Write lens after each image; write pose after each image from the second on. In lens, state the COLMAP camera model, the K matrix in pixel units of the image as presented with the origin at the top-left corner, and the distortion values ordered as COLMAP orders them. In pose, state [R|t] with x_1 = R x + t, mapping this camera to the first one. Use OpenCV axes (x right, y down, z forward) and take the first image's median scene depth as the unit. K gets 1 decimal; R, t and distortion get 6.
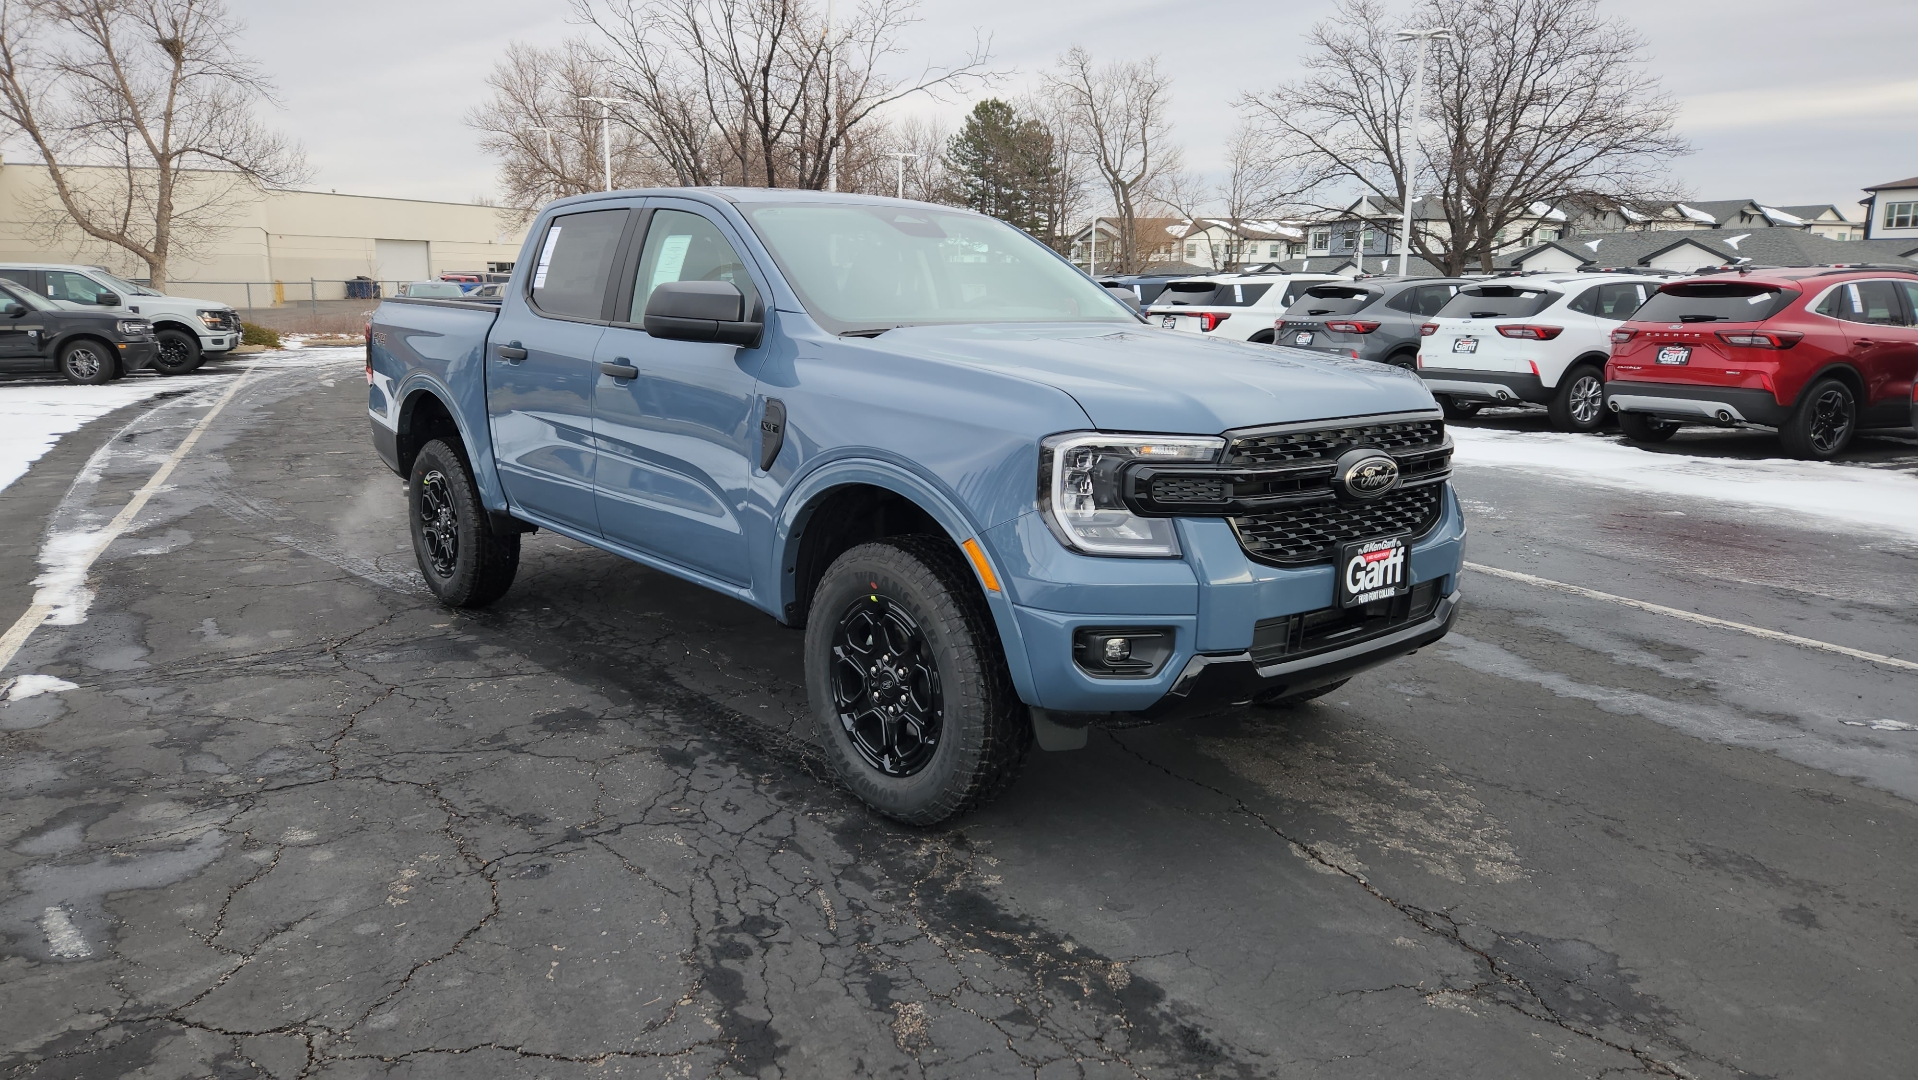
lens RADIAL K [[1277.4, 0, 924.5], [0, 1277.4, 523.5], [0, 0, 1]] dist [0.074138, -0.058566]
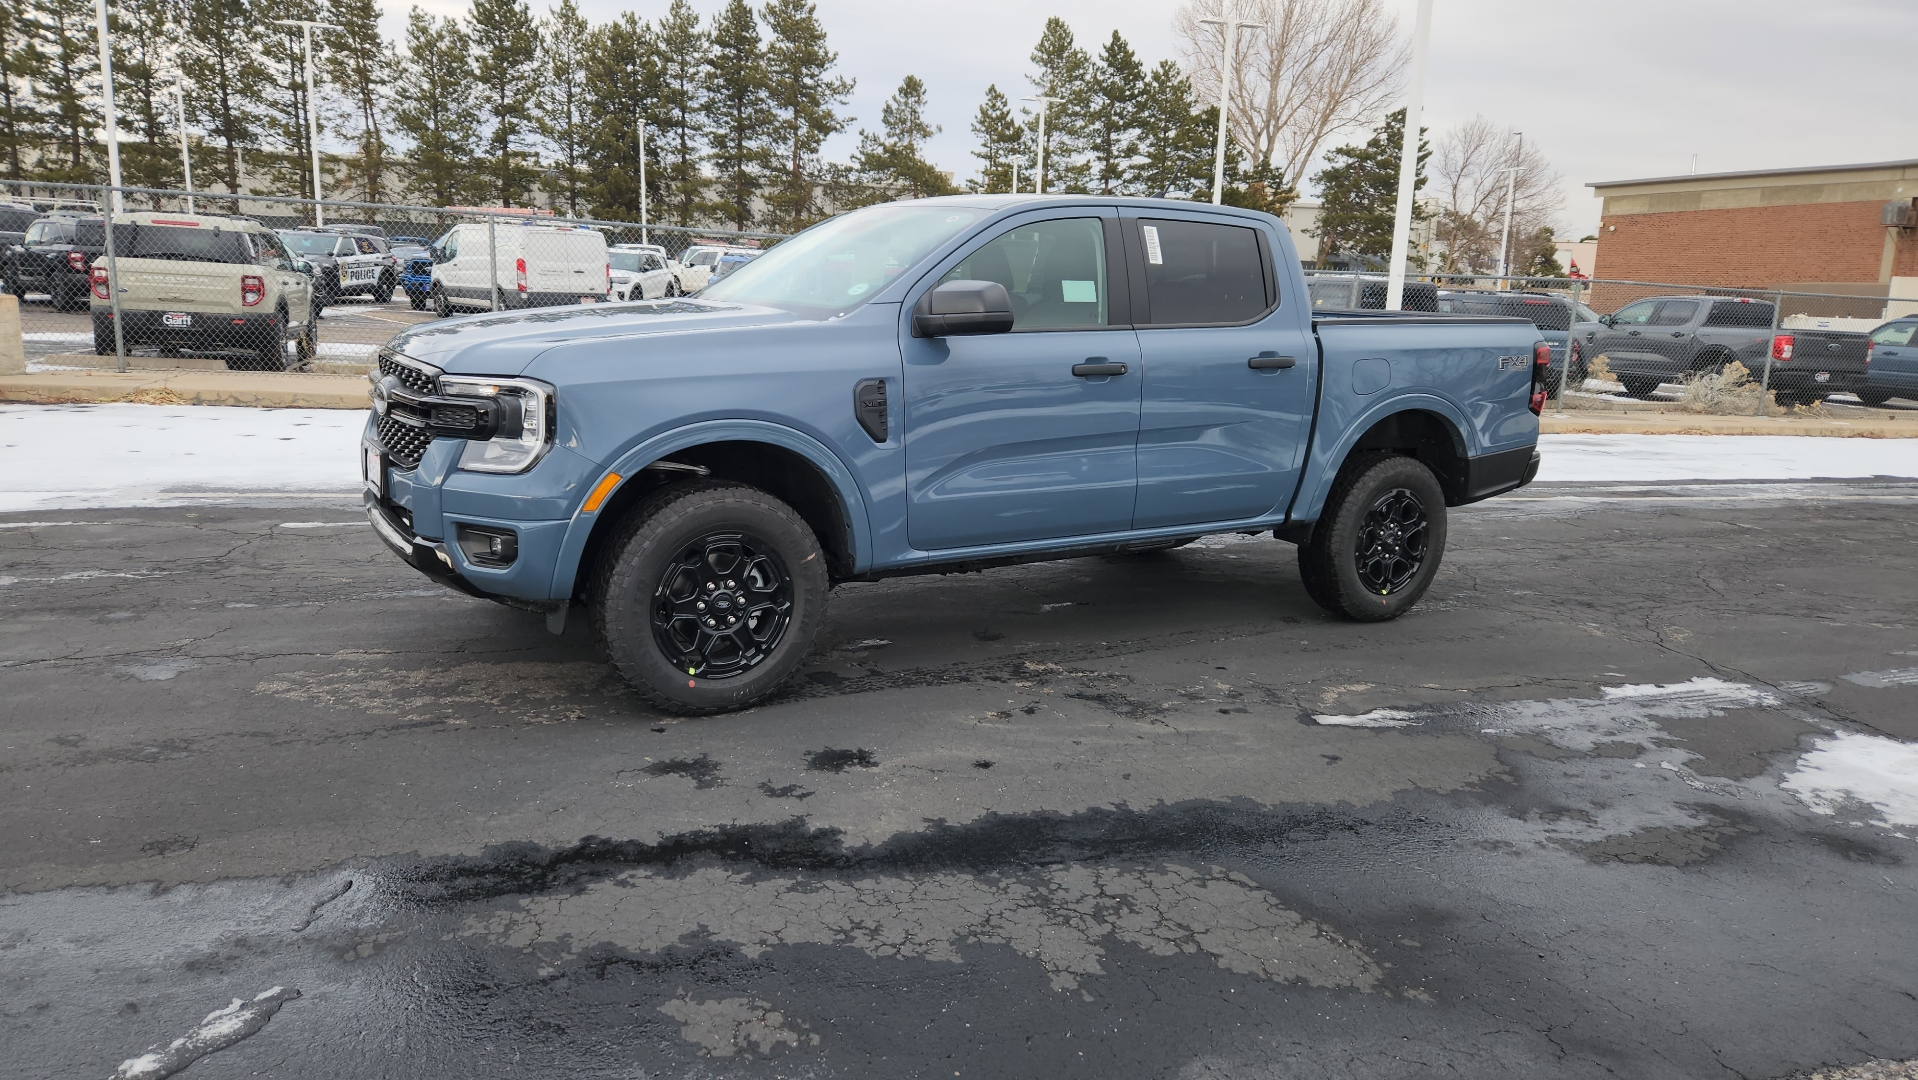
lens RADIAL K [[1276.9, 0, 921.9], [0, 1276.9, 515.8], [0, 0, 1]] dist [0.071278, -0.055250]
pose [[-0.144411, 0.165226, -0.975626, 1.078771], [-0.217418, 0.956568, 0.194181, -0.203721], [0.965337, 0.240161, -0.102216, 1.158457]]
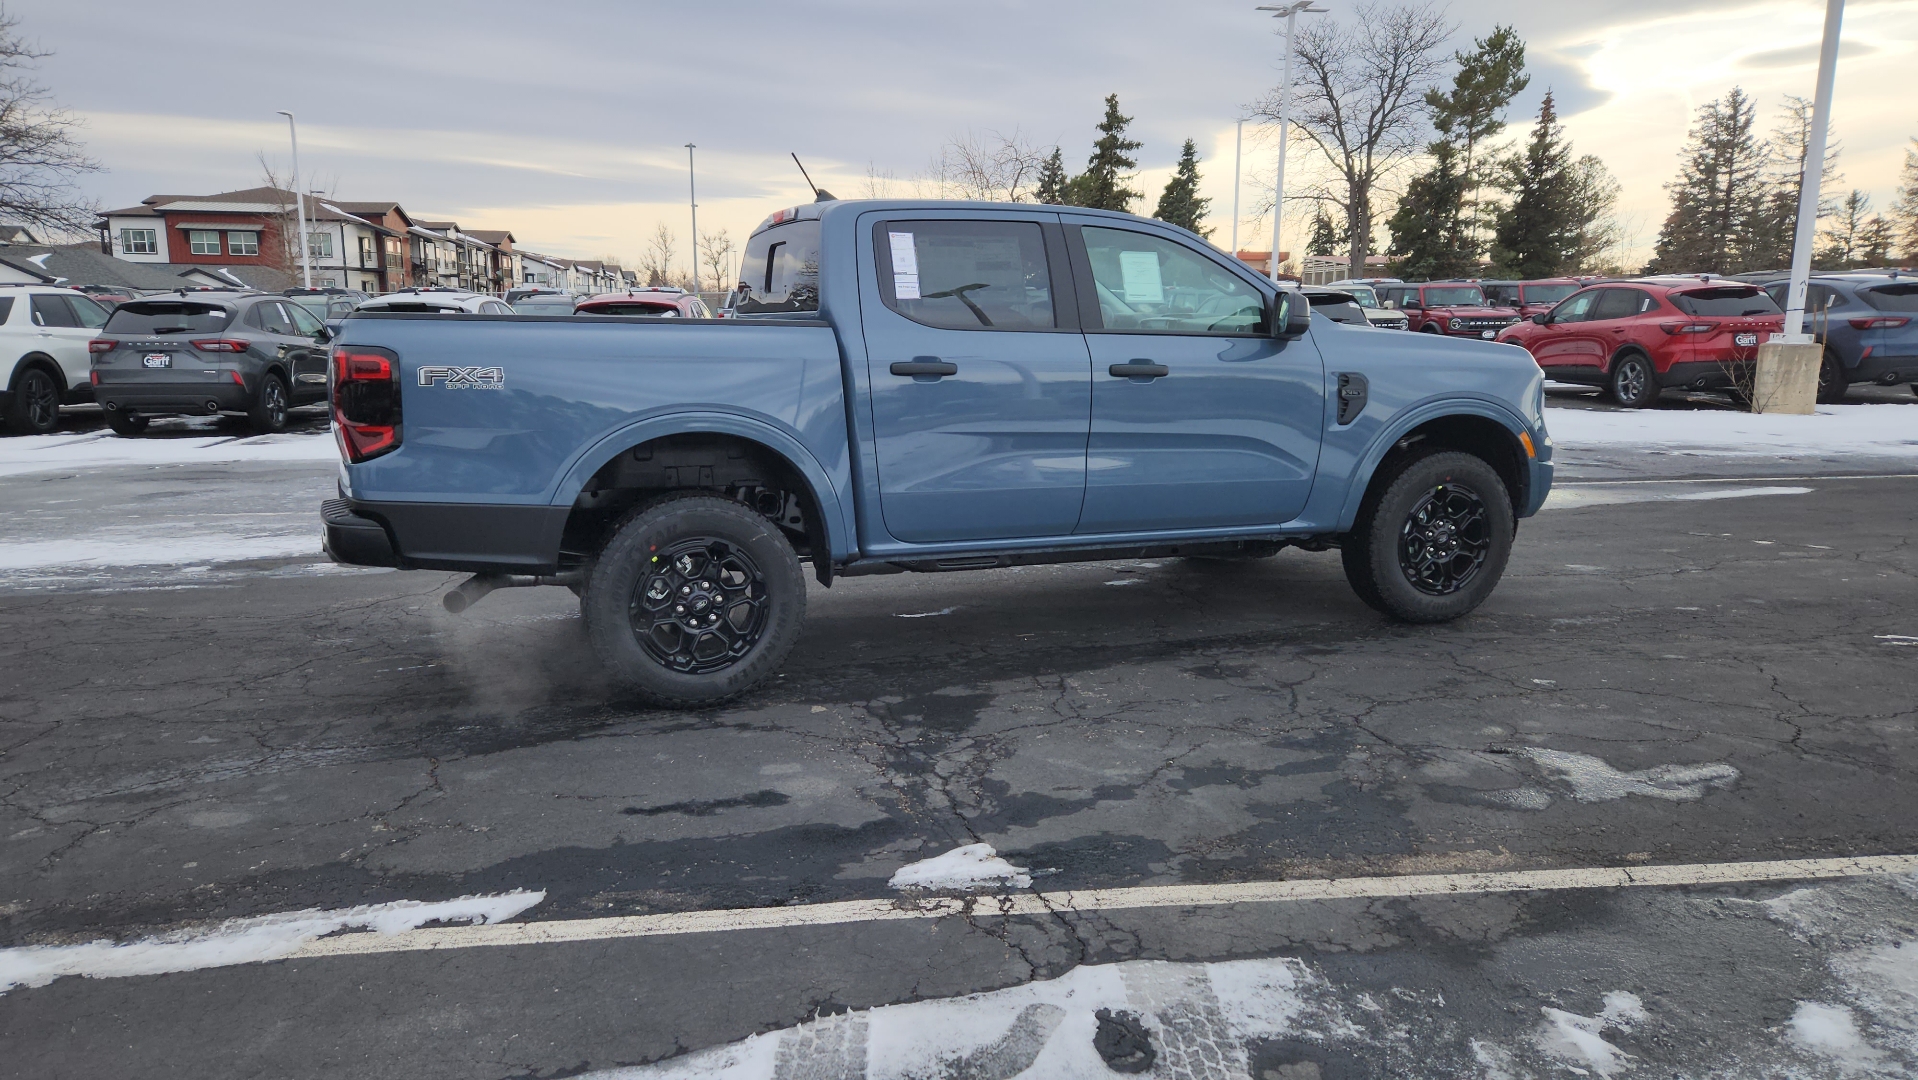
lens RADIAL K [[1279.1, 0, 922.9], [0, 1279.1, 532.6], [0, 0, 1]] dist [0.071897, -0.054407]
pose [[0.335478, -0.164441, 0.927585, -1.271378], [0.172636, 0.978704, 0.111067, -0.128211], [-0.926095, 0.122874, 0.356722, 0.735249]]
